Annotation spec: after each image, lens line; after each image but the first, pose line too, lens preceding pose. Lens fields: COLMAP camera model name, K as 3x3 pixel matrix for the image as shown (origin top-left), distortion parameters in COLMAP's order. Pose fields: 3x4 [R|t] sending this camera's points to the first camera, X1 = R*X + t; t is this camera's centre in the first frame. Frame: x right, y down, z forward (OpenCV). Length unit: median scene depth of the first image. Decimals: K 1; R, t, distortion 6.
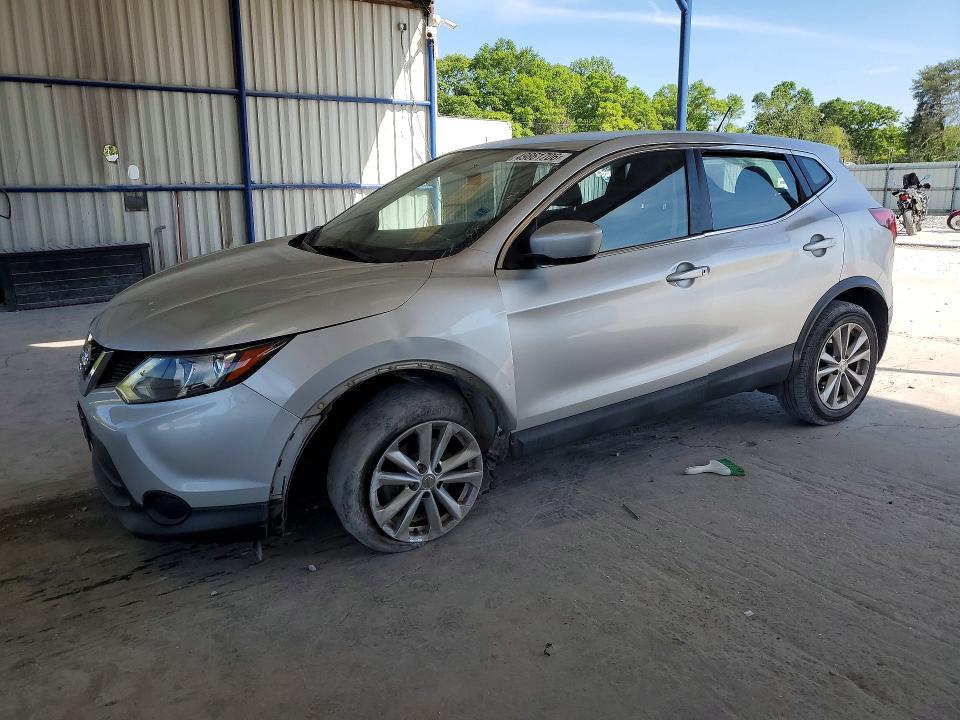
lens RADIAL K [[759.0, 0, 473.5], [0, 759.0, 359.3], [0, 0, 1]] dist [0.009332, 0.004755]
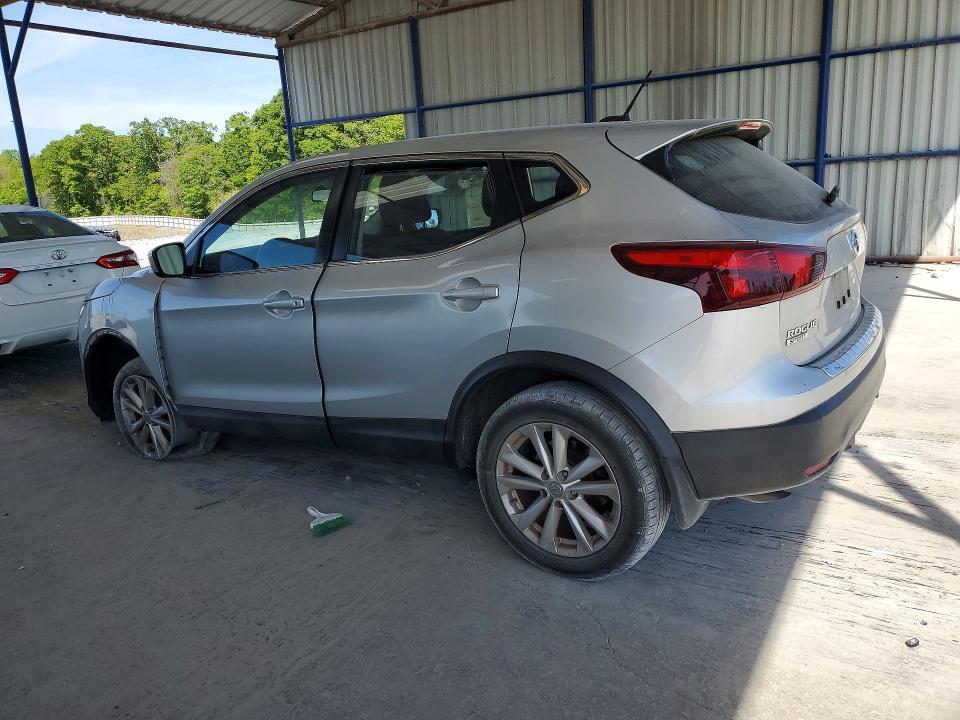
lens RADIAL K [[759.0, 0, 473.5], [0, 759.0, 359.3], [0, 0, 1]] dist [0.009332, 0.004755]
pose [[0.363362, 0.201802, -0.909530, 0.471655], [-0.149893, 0.976204, 0.156713, -0.085634], [0.919511, 0.079388, 0.384964, 0.323855]]
